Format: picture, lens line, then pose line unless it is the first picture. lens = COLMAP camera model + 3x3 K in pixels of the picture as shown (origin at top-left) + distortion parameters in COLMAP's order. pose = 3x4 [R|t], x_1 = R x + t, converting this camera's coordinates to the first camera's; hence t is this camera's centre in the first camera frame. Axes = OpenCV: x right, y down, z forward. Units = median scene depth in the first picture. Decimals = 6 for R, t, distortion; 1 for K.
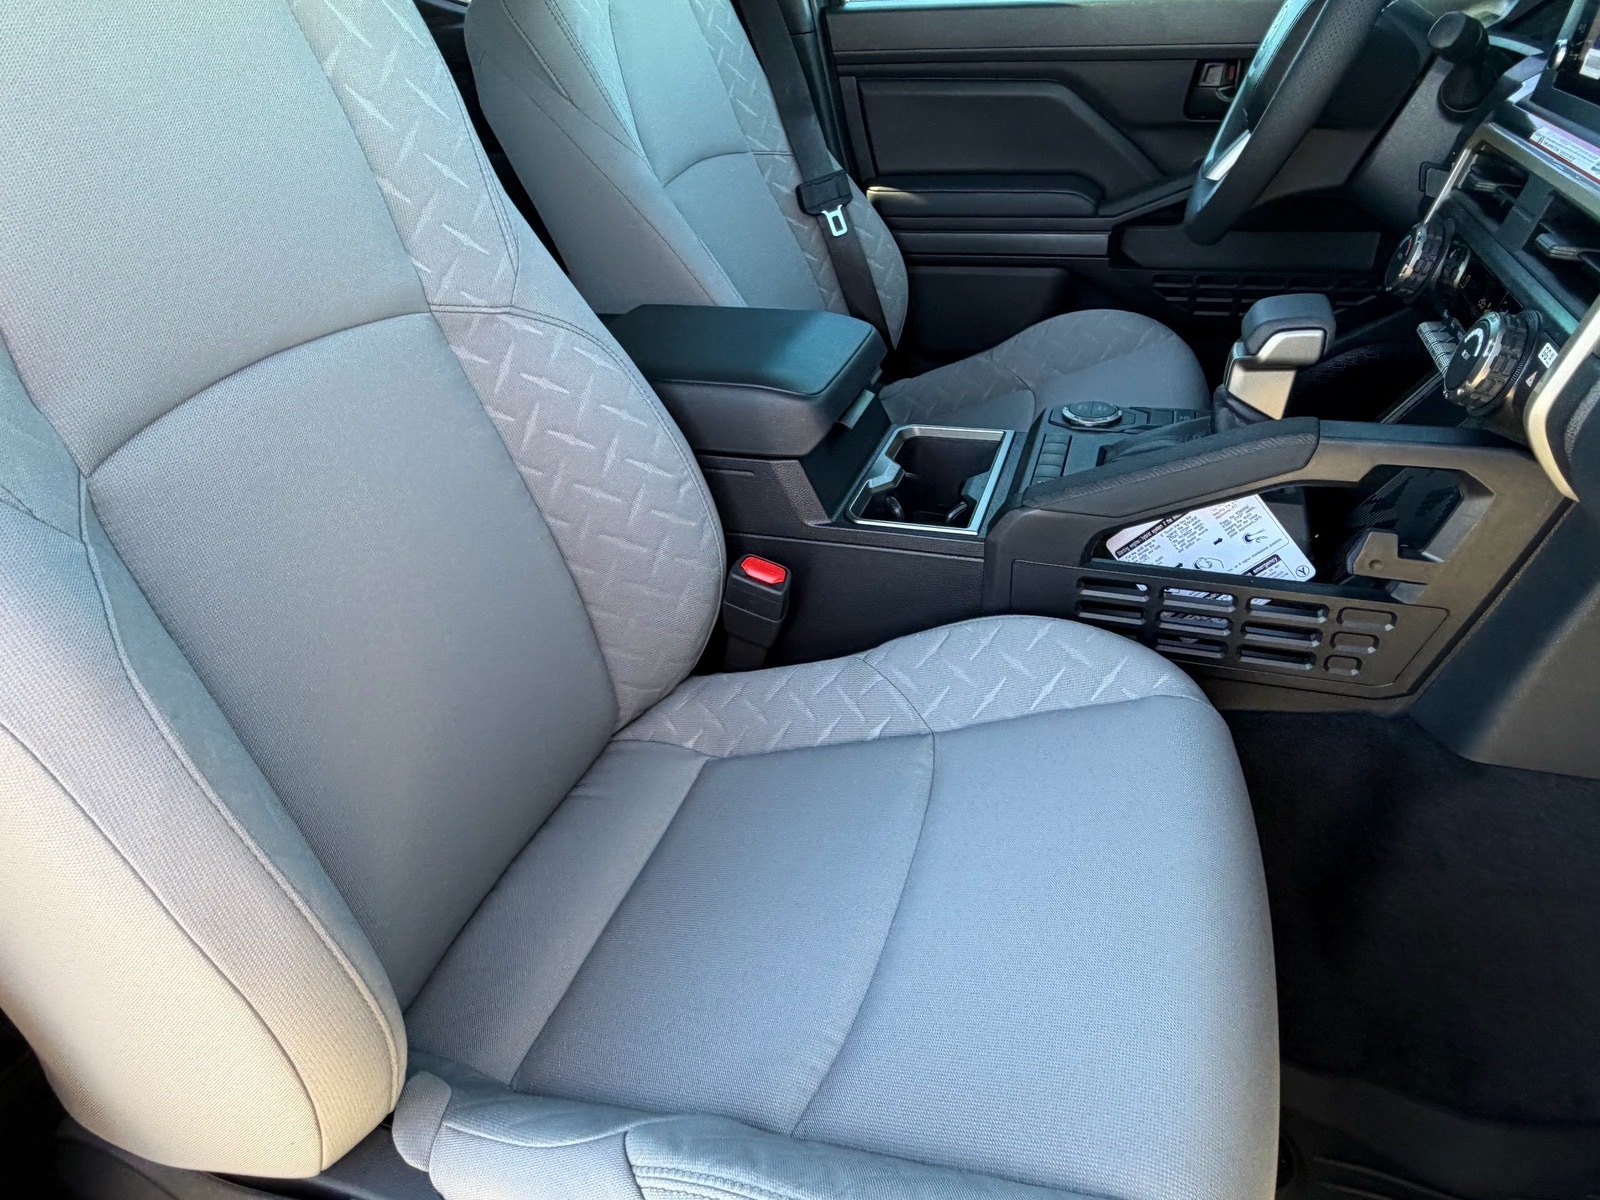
lens RADIAL K [[984.5, 0, 787.8], [0, 984.5, 609.0], [0, 0, 1]] dist [-0.001148, 0.001458]
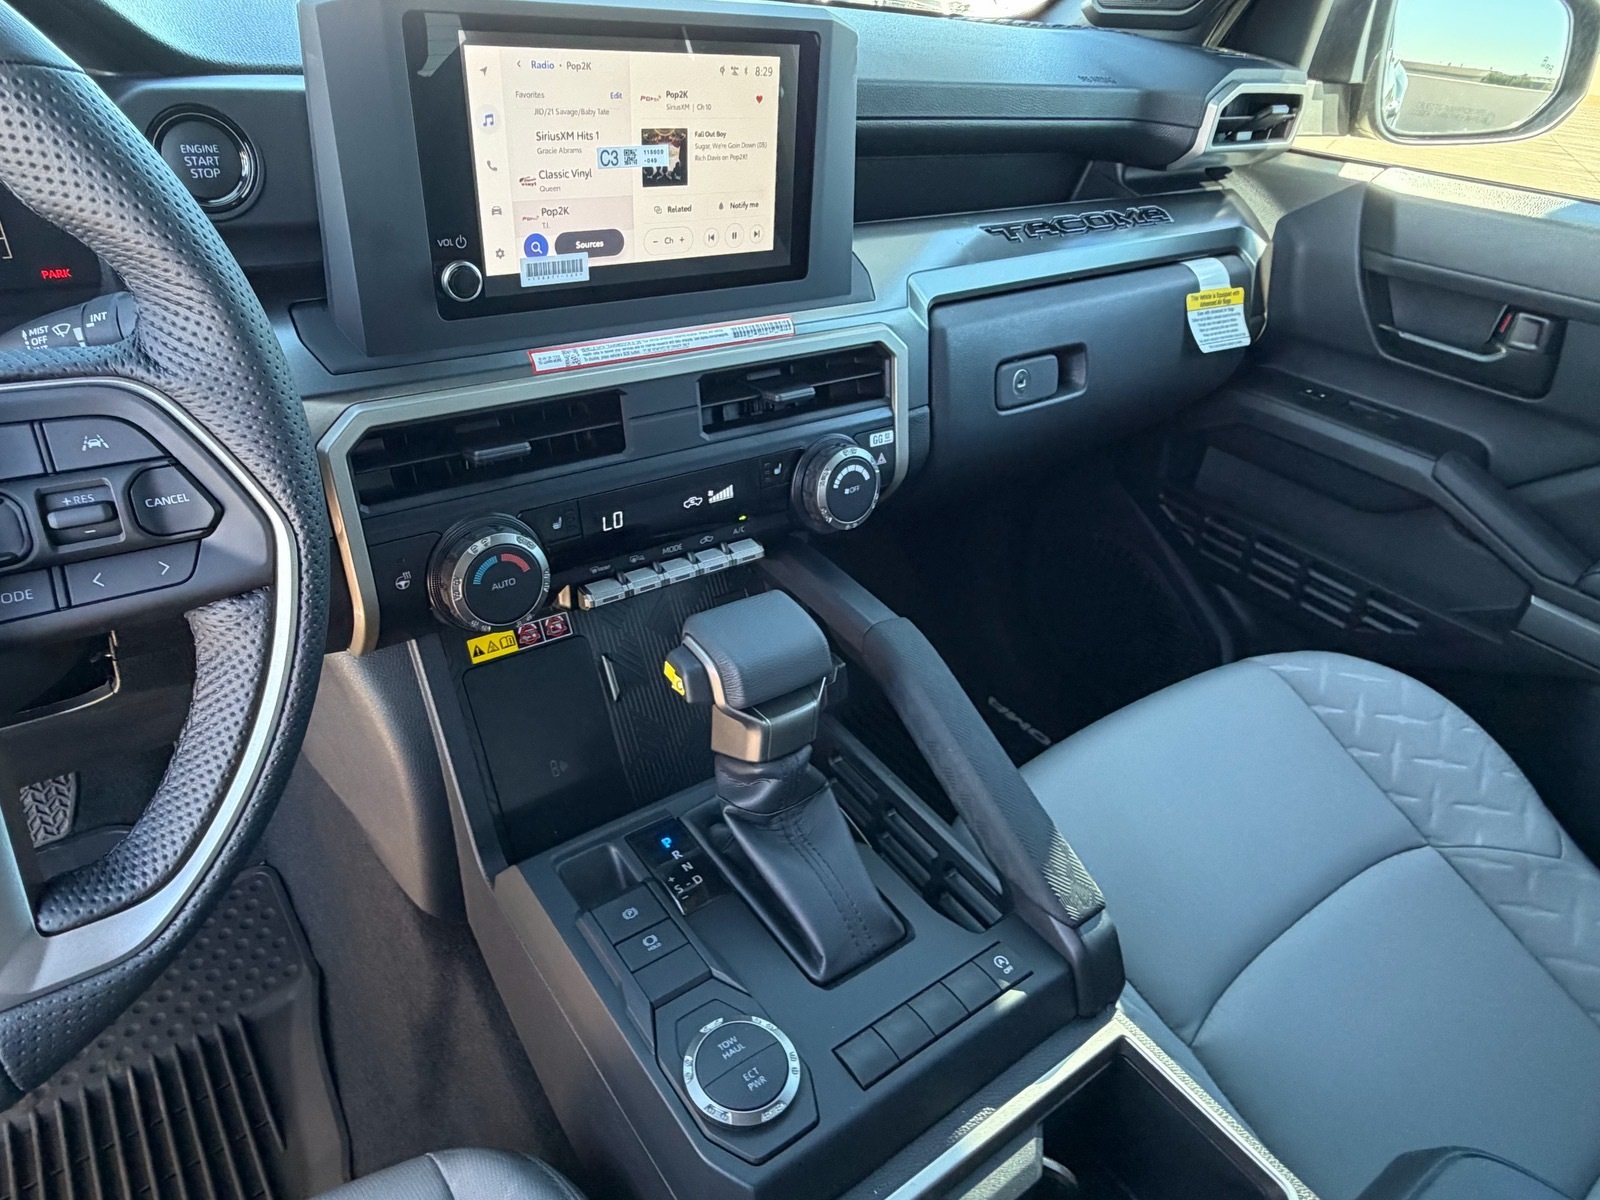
lens RADIAL K [[984.5, 0, 757.5], [0, 984.5, 598.2], [0, 0, 1]] dist [-0.001148, 0.001458]
pose [[-0.817445, -0.318738, 0.479782, 0.162355], [0.285362, 0.499447, 0.817998, -0.817783], [-0.500353, 0.805580, -0.317315, 1.099093]]
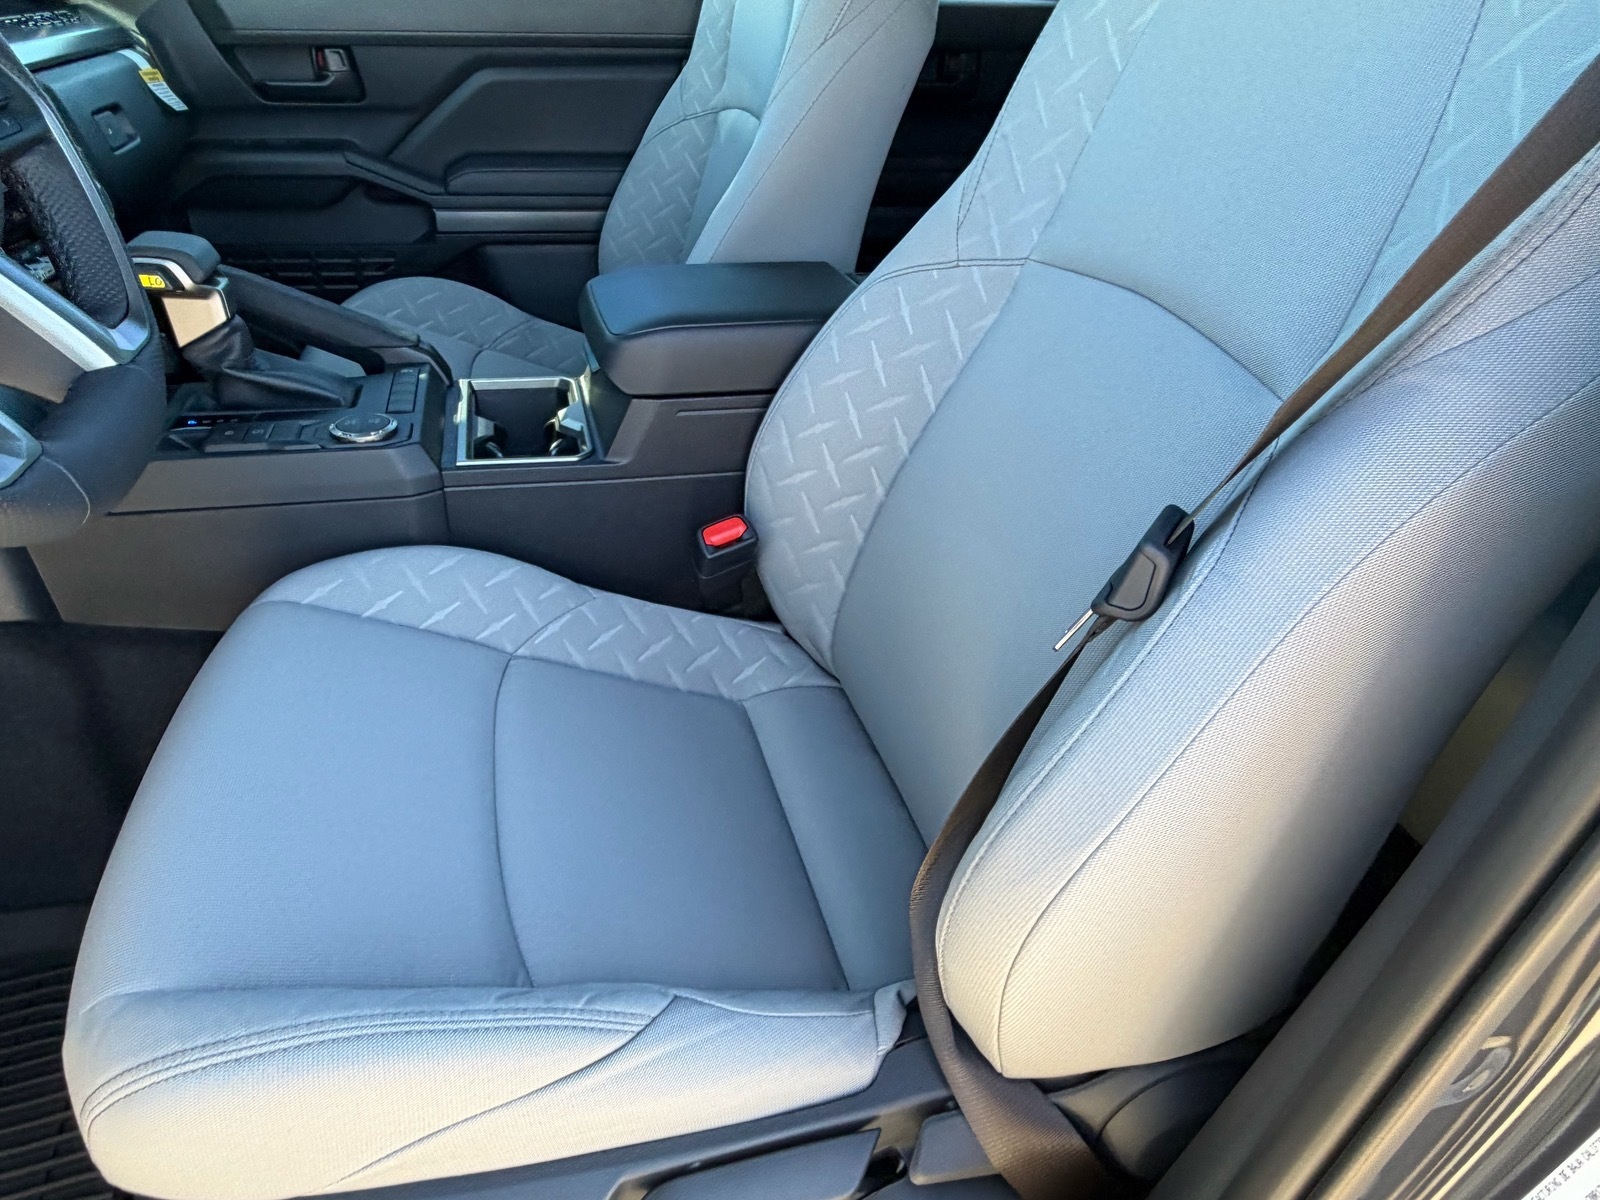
lens RADIAL K [[984.5, 0, 779.5], [0, 984.5, 596.0], [0, 0, 1]] dist [-0.001148, 0.001458]
pose [[-0.835426, 0.308505, -0.454850, 0.511863], [-0.293038, 0.450115, 0.843519, -1.142031], [0.464965, 0.837986, -0.285634, 1.784824]]
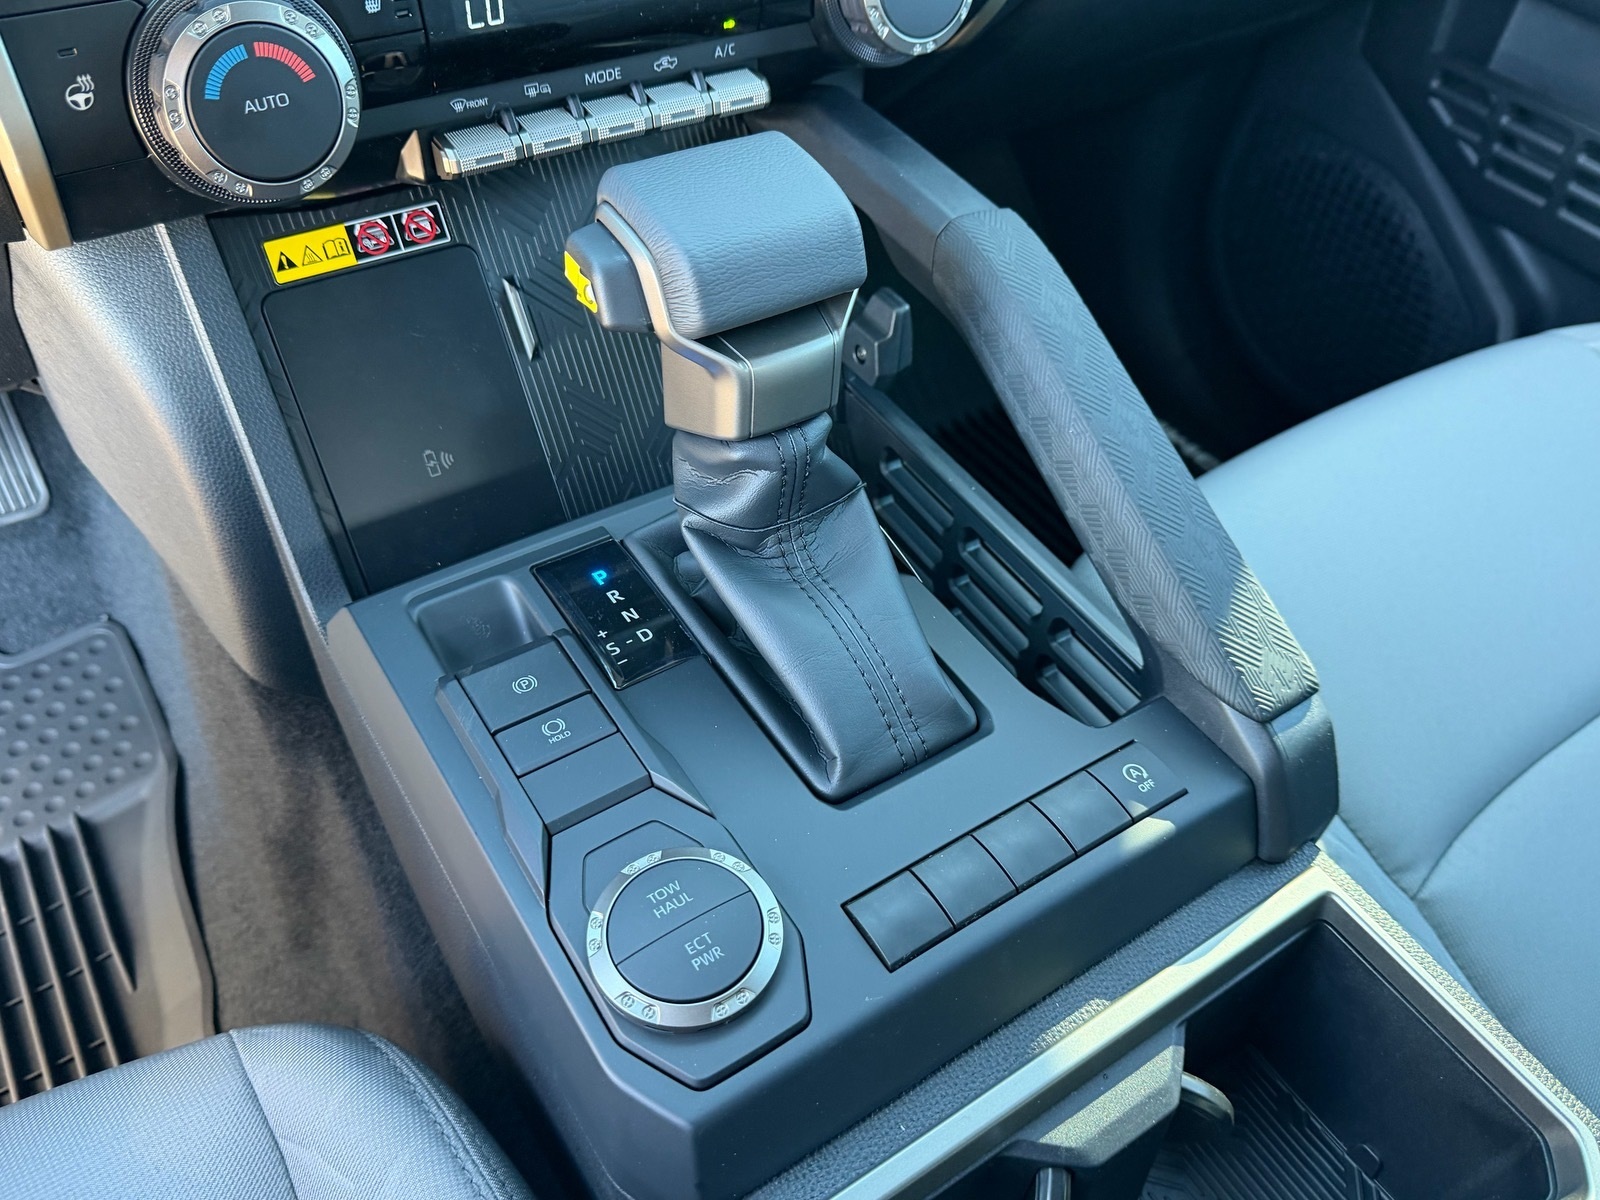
lens RADIAL K [[1238.2, 0, 790.7], [0, 1238.2, 610.5], [0, 0, 1]] dist [0.046173, -0.082825]
pose [[-0.796071, -0.434741, 0.421036, 0.194302], [0.312461, 0.300561, 0.901128, -0.632306], [-0.518304, 0.848919, -0.103428, 1.073583]]
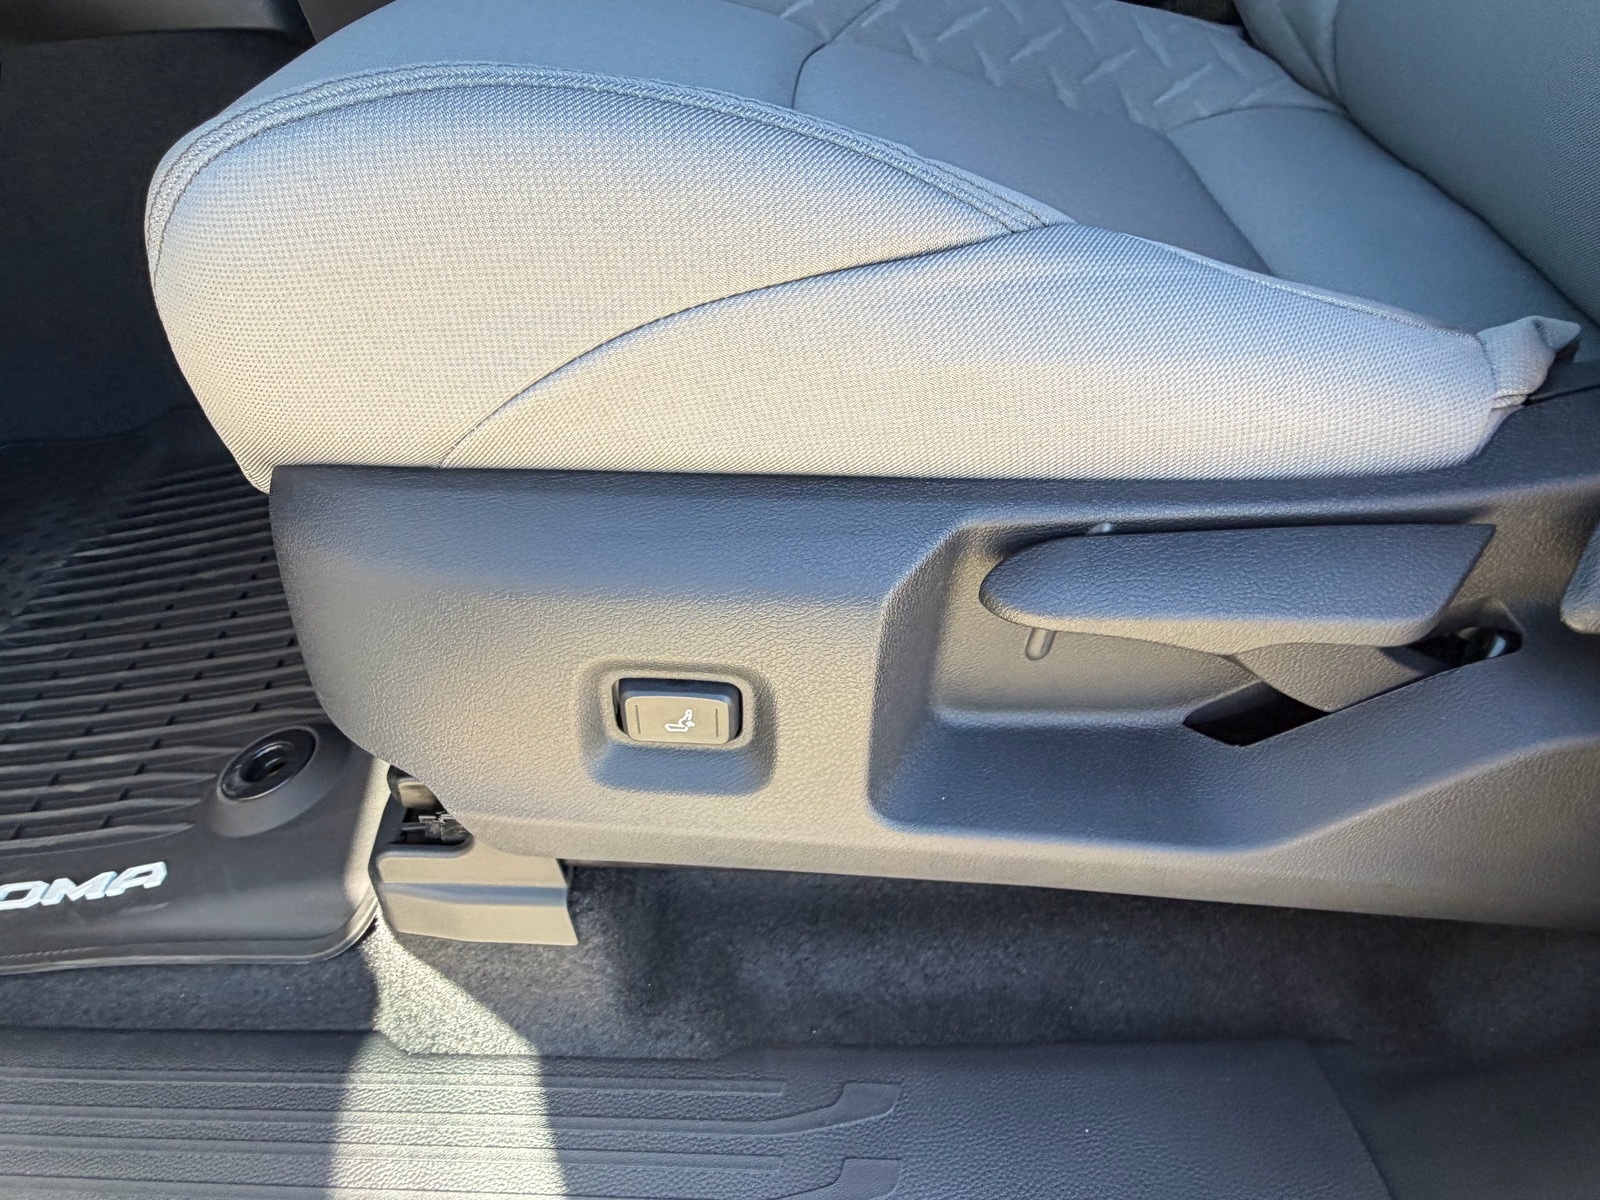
lens RADIAL K [[984.5, 0, 755.8], [0, 984.5, 608.2], [0, 0, 1]] dist [-0.001148, 0.001458]
pose [[-0.947317, 0.312136, -0.071848, 0.528545], [0.013475, 0.262955, 0.964714, -0.753449], [0.320014, 0.912922, -0.253307, 1.956018]]
